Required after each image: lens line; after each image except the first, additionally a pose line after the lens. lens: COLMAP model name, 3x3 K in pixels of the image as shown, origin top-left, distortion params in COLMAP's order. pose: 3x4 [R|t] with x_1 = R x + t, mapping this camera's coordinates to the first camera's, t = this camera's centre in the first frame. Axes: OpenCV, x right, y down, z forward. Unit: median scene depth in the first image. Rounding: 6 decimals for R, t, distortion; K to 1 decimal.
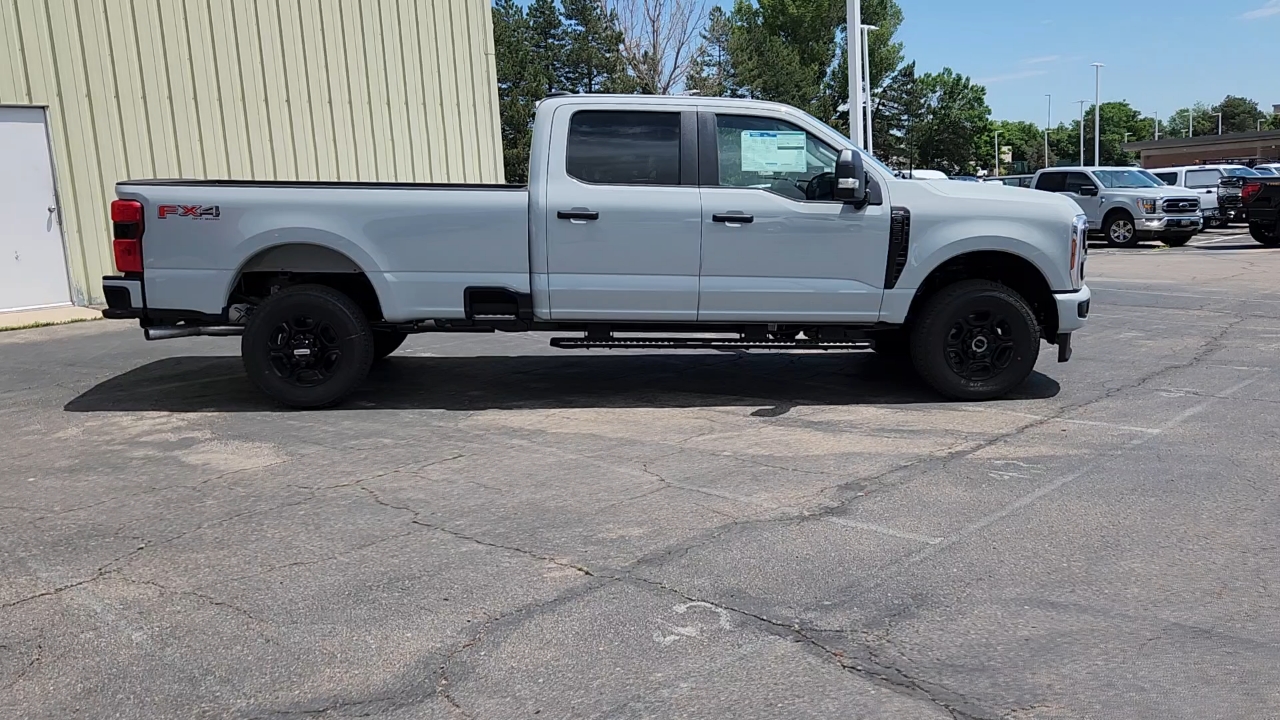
lens RADIAL K [[1092.2, 0, 628.7], [0, 1092.2, 363.5], [0, 0, 1]] dist [0.018523, -0.001704]
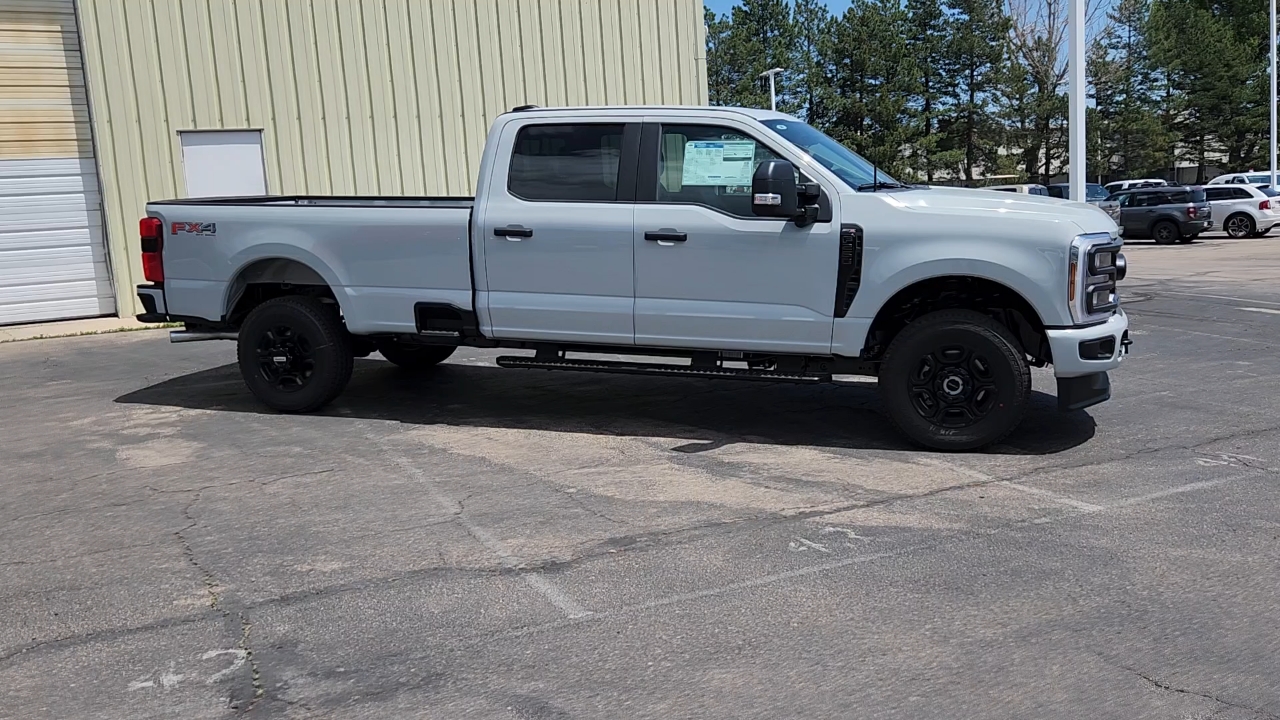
lens RADIAL K [[1092.2, 0, 628.7], [0, 1092.2, 363.5], [0, 0, 1]] dist [0.018523, -0.001704]
pose [[0.934133, 0.046154, -0.353928, 0.394301], [-0.045454, 0.998913, 0.010293, -0.032715], [0.354019, 0.006472, 0.935216, 0.119419]]
